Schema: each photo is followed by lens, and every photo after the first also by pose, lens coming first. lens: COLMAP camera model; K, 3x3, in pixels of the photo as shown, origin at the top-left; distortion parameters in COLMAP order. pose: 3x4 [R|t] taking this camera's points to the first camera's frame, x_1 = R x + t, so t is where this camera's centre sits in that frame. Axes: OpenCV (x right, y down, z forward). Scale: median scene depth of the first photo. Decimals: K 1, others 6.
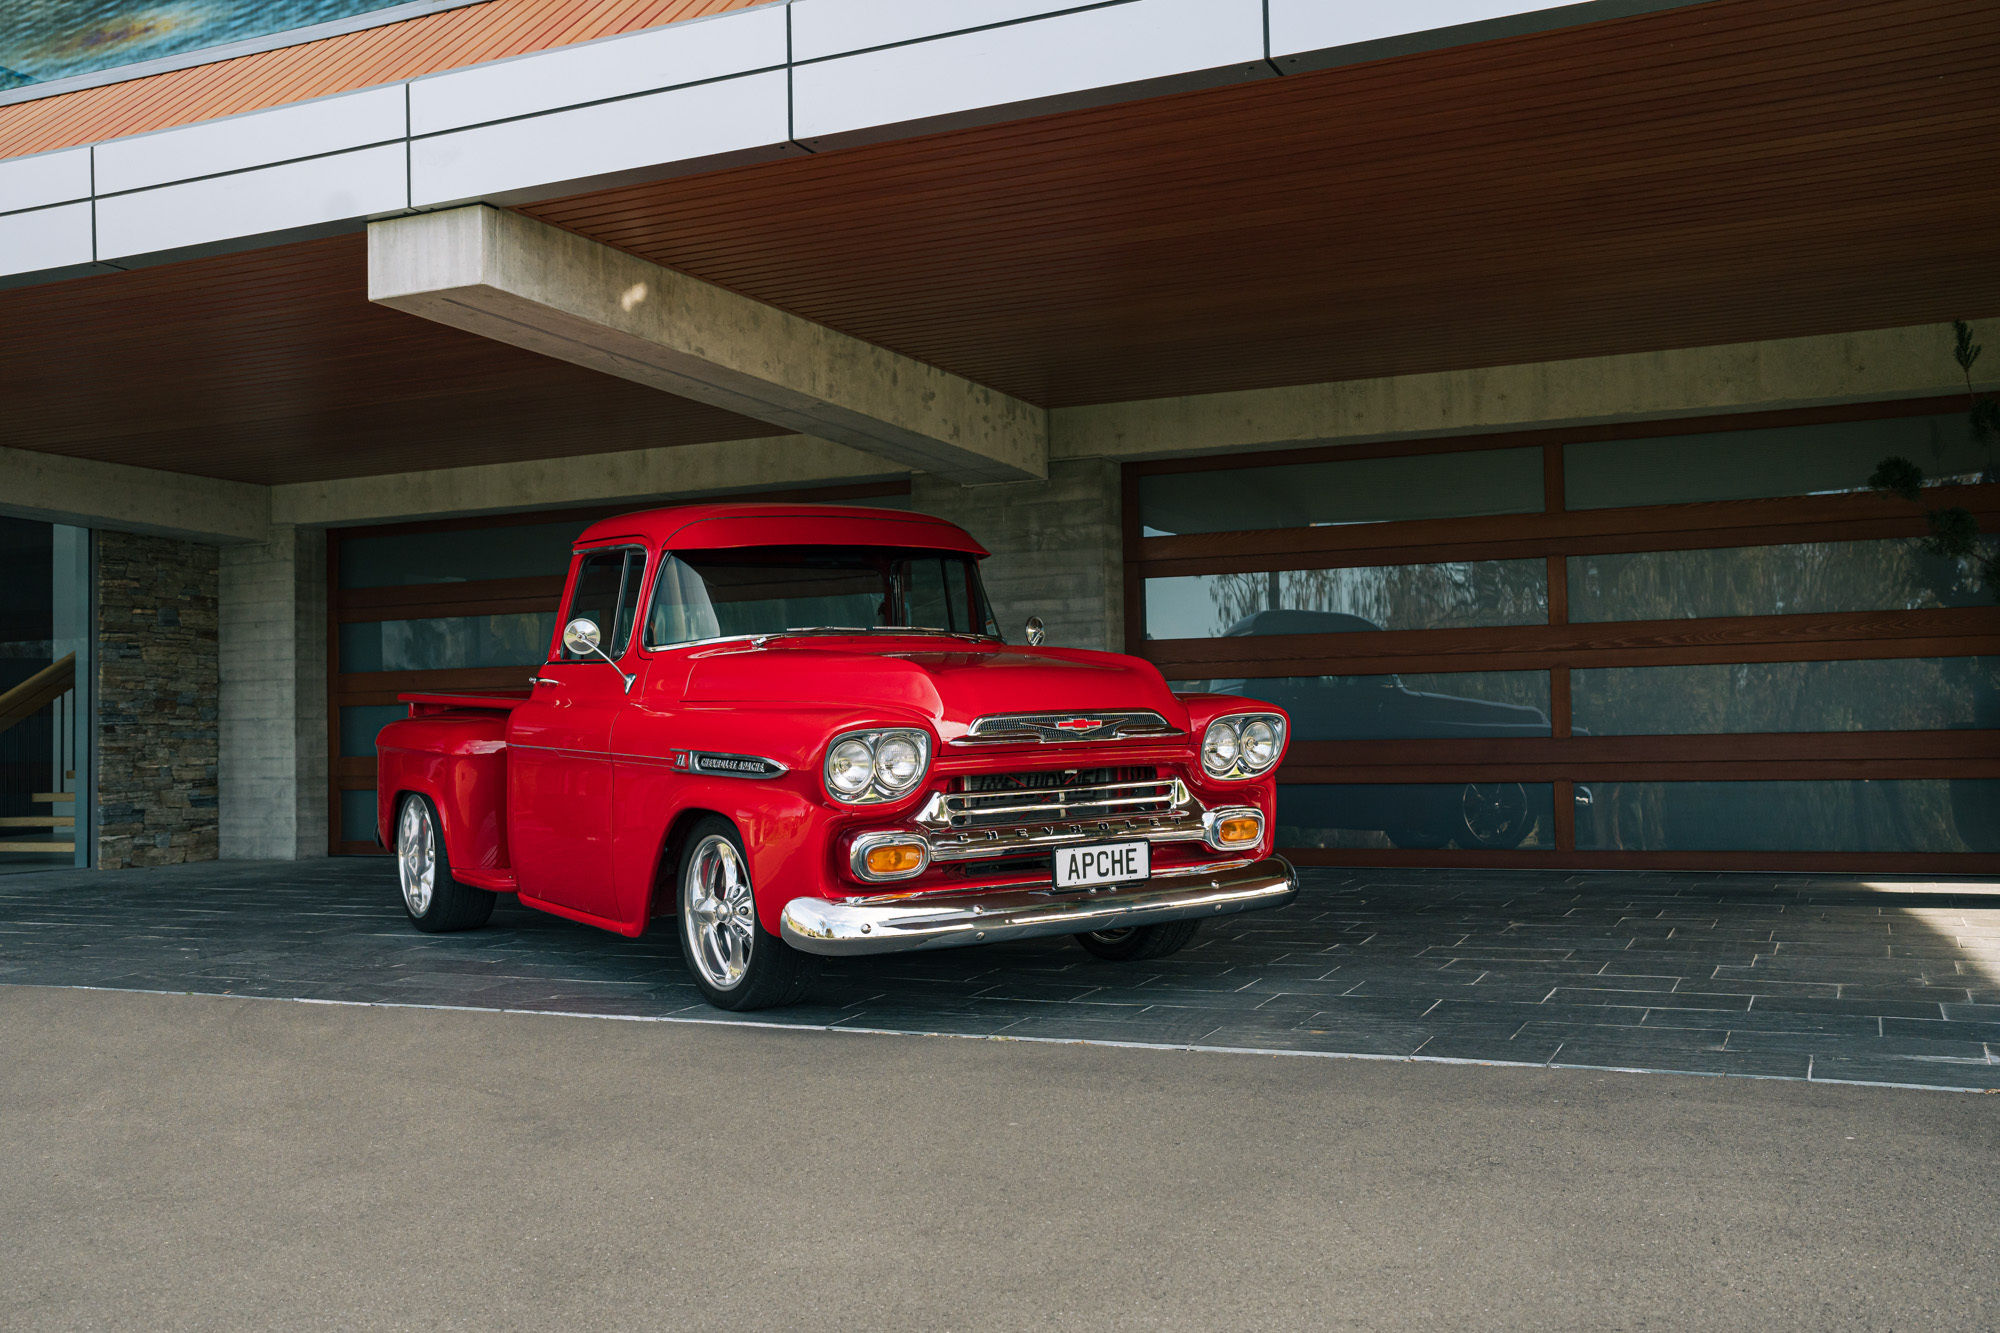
lens RADIAL K [[1912.2, 0, 990.9], [0, 1912.2, 663.9], [0, 0, 1]] dist [0.006602, 0.000000]
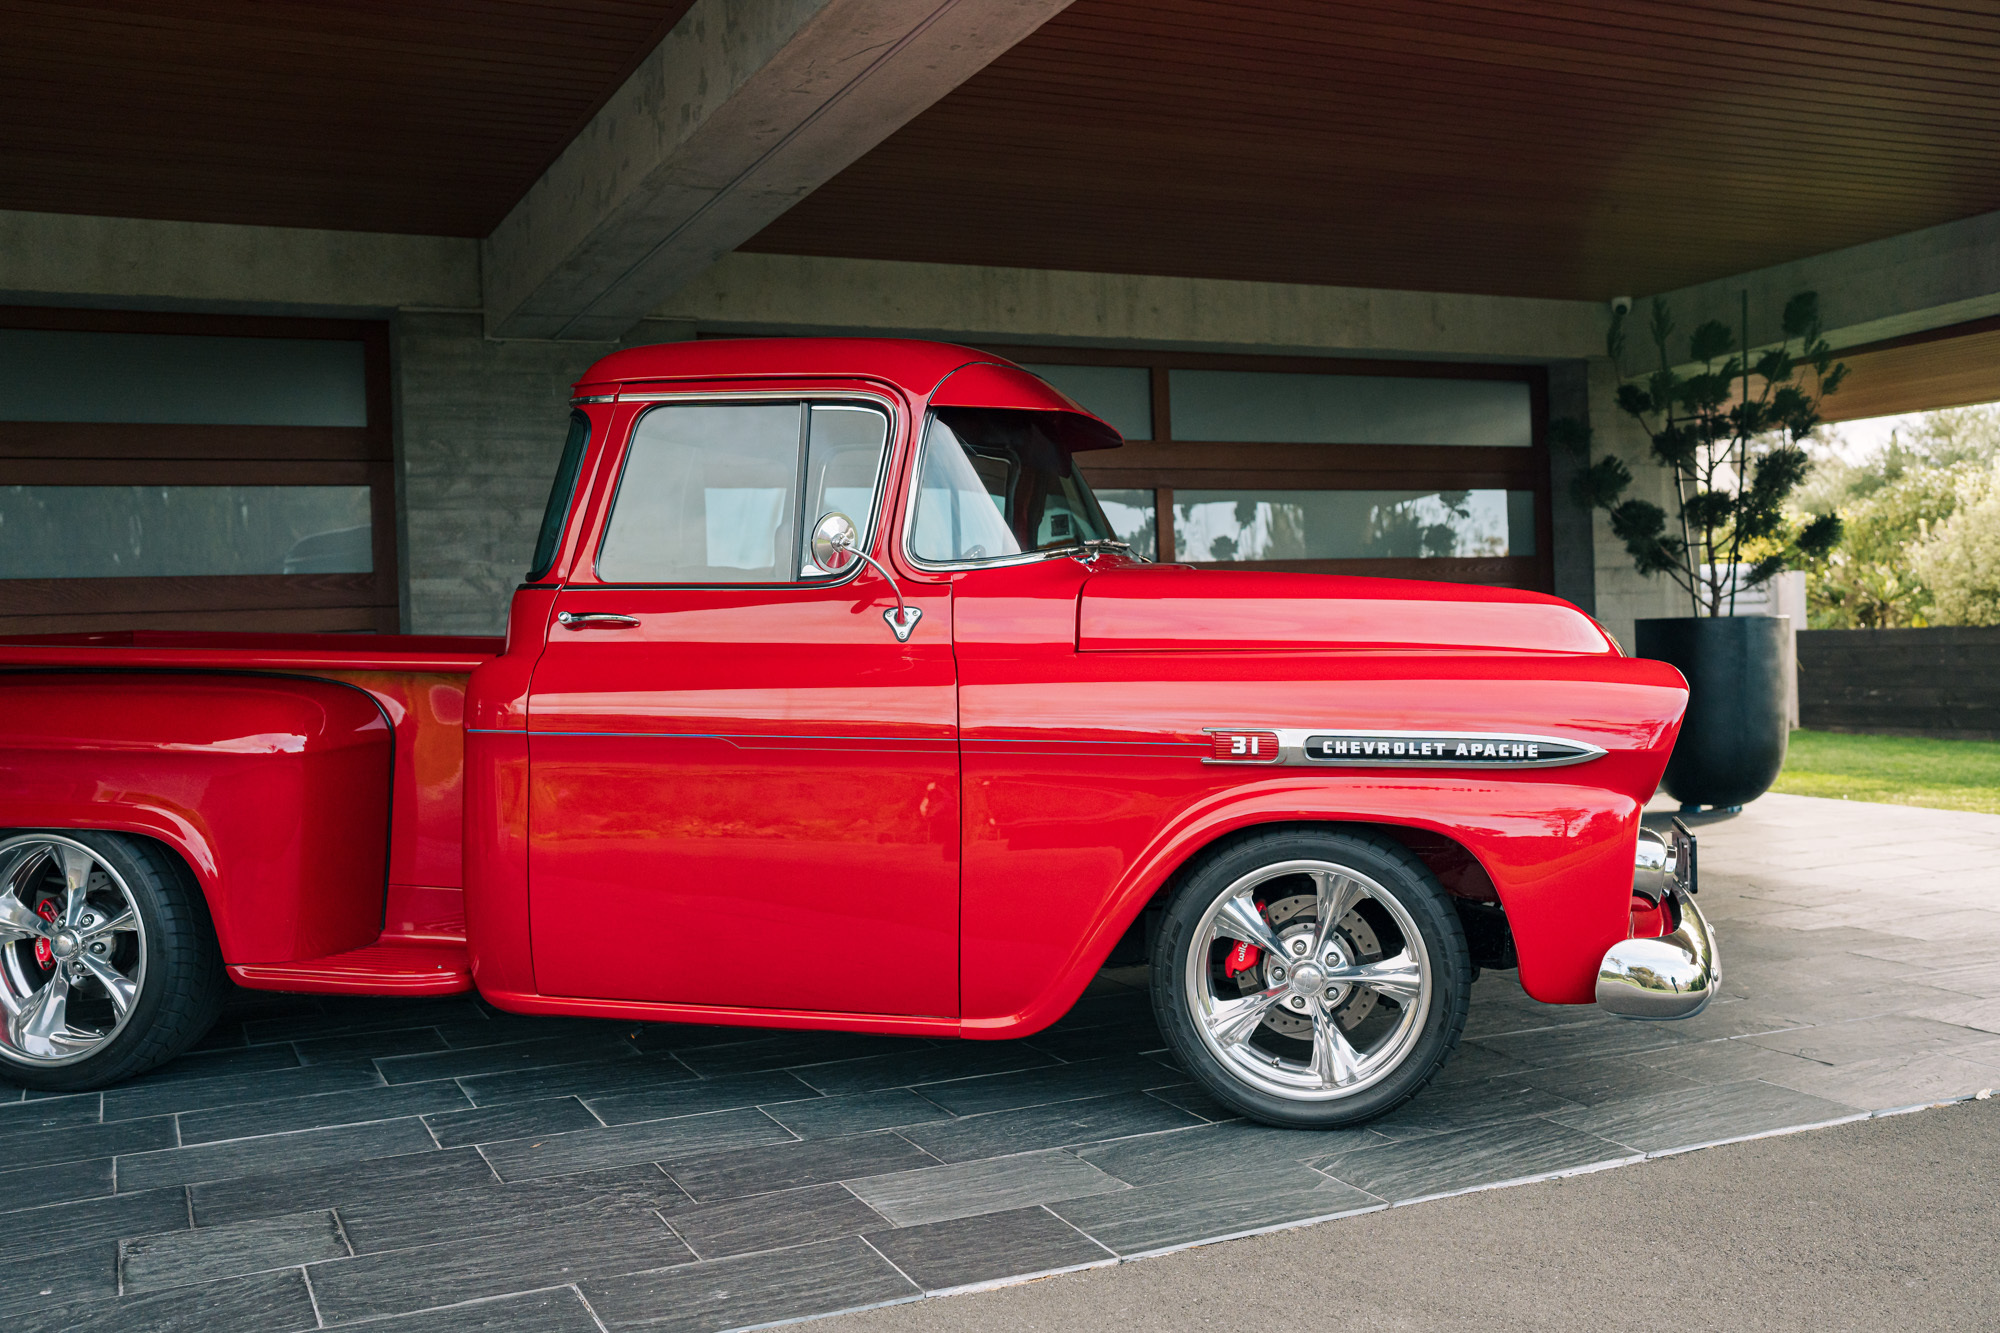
lens RADIAL K [[1912.2, 0, 995.5], [0, 1912.2, 667.5], [0, 0, 1]] dist [0.006602, 0.000000]
pose [[0.642086, -0.020942, 0.766346, -0.580262], [-0.011063, 0.999270, 0.036576, -0.001920], [-0.766552, -0.031963, 0.641386, 0.558720]]
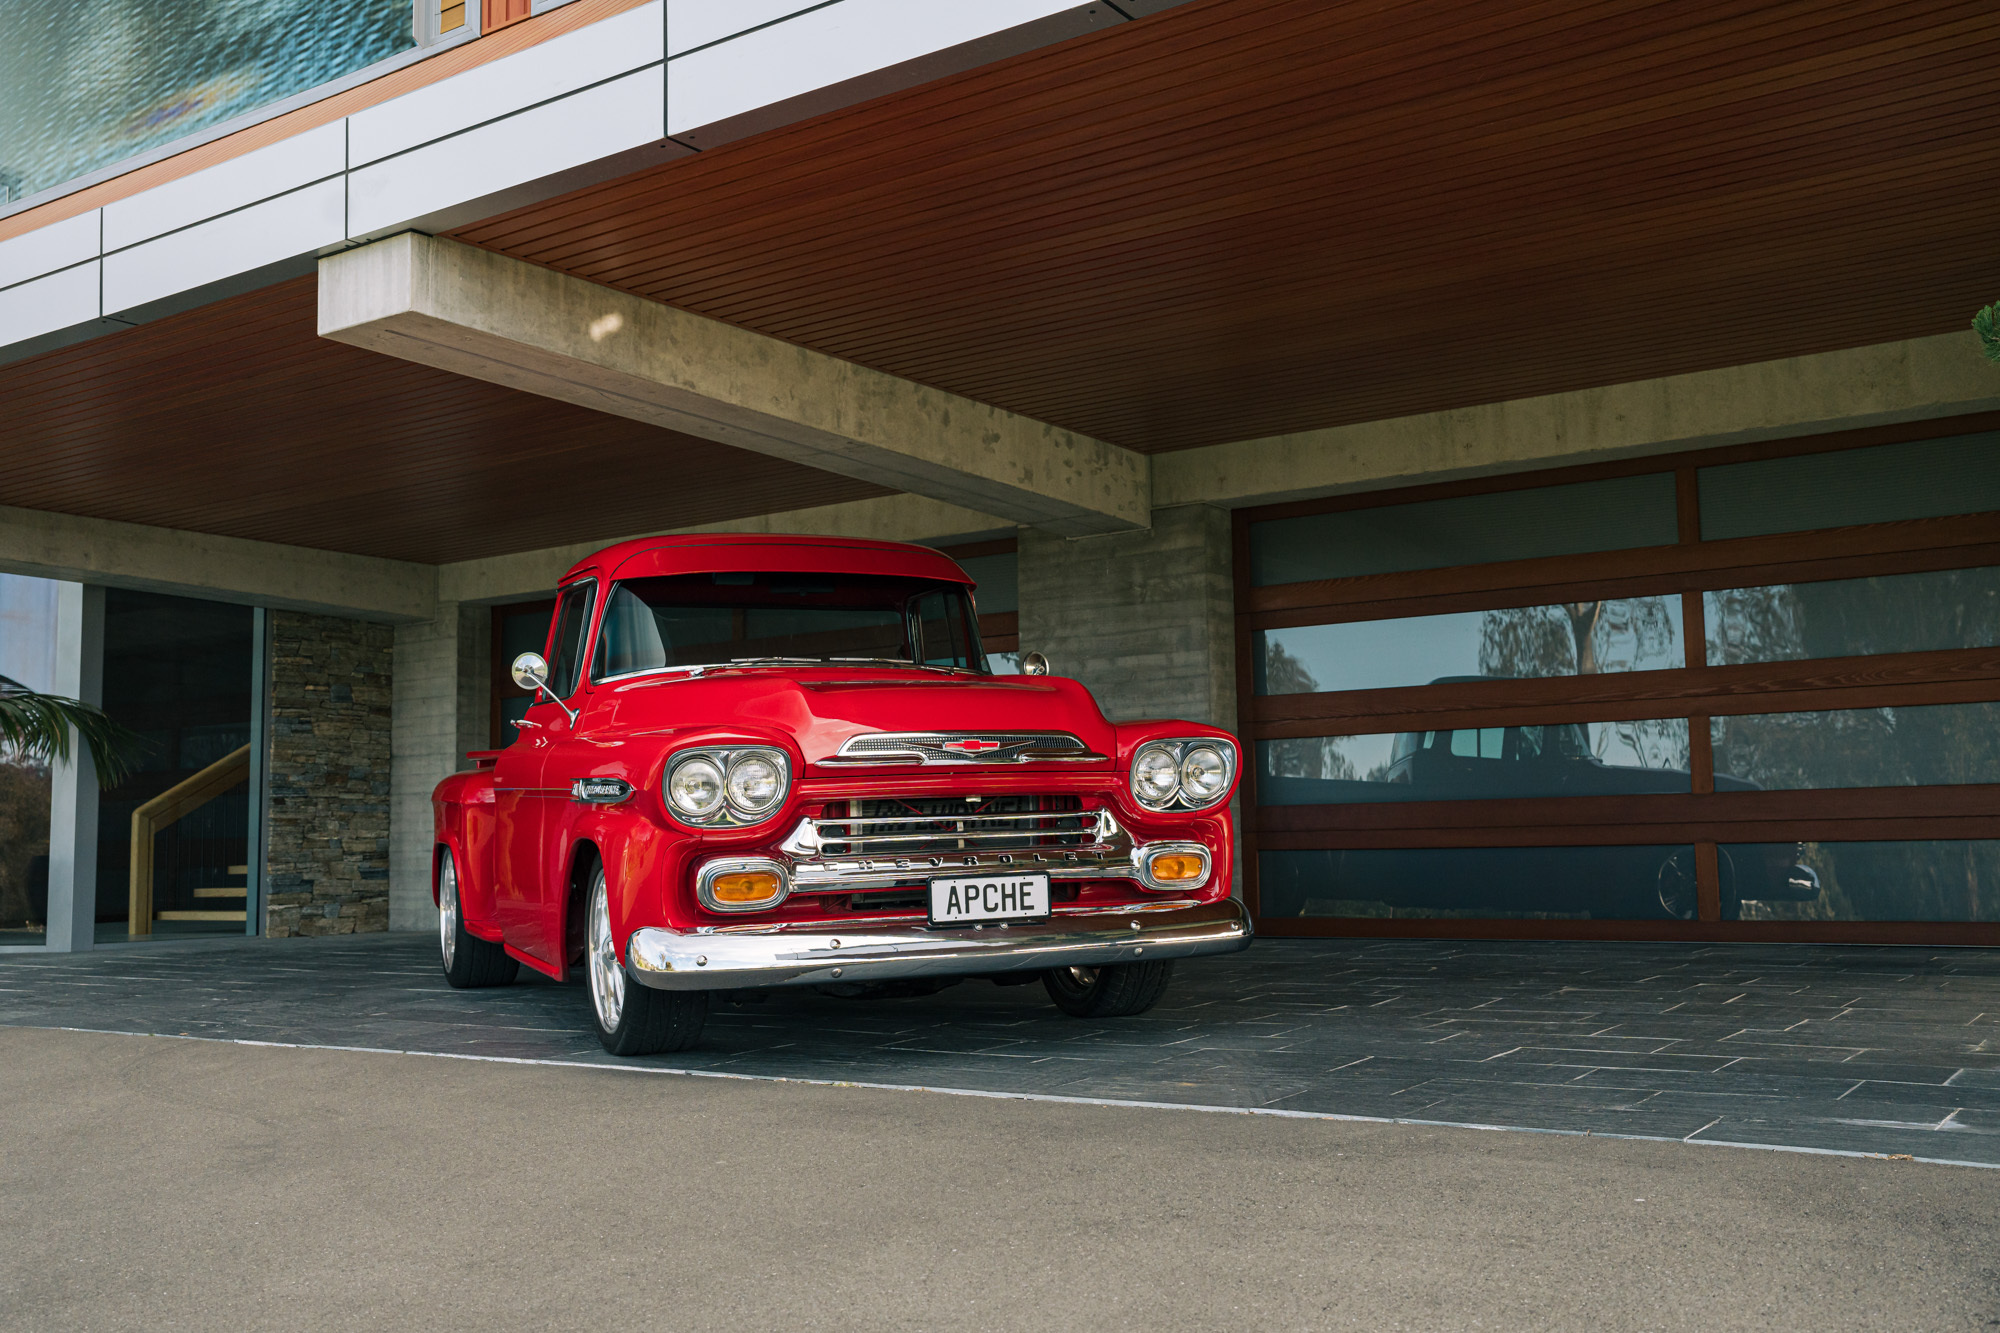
lens RADIAL K [[1912.2, 0, 995.6], [0, 1912.2, 661.8], [0, 0, 1]] dist [0.006602, 0.000000]
pose [[0.984385, -0.016065, -0.175292, 0.158586], [0.005981, 0.998304, -0.057904, 0.032440], [0.175925, 0.055952, 0.982812, 0.073372]]
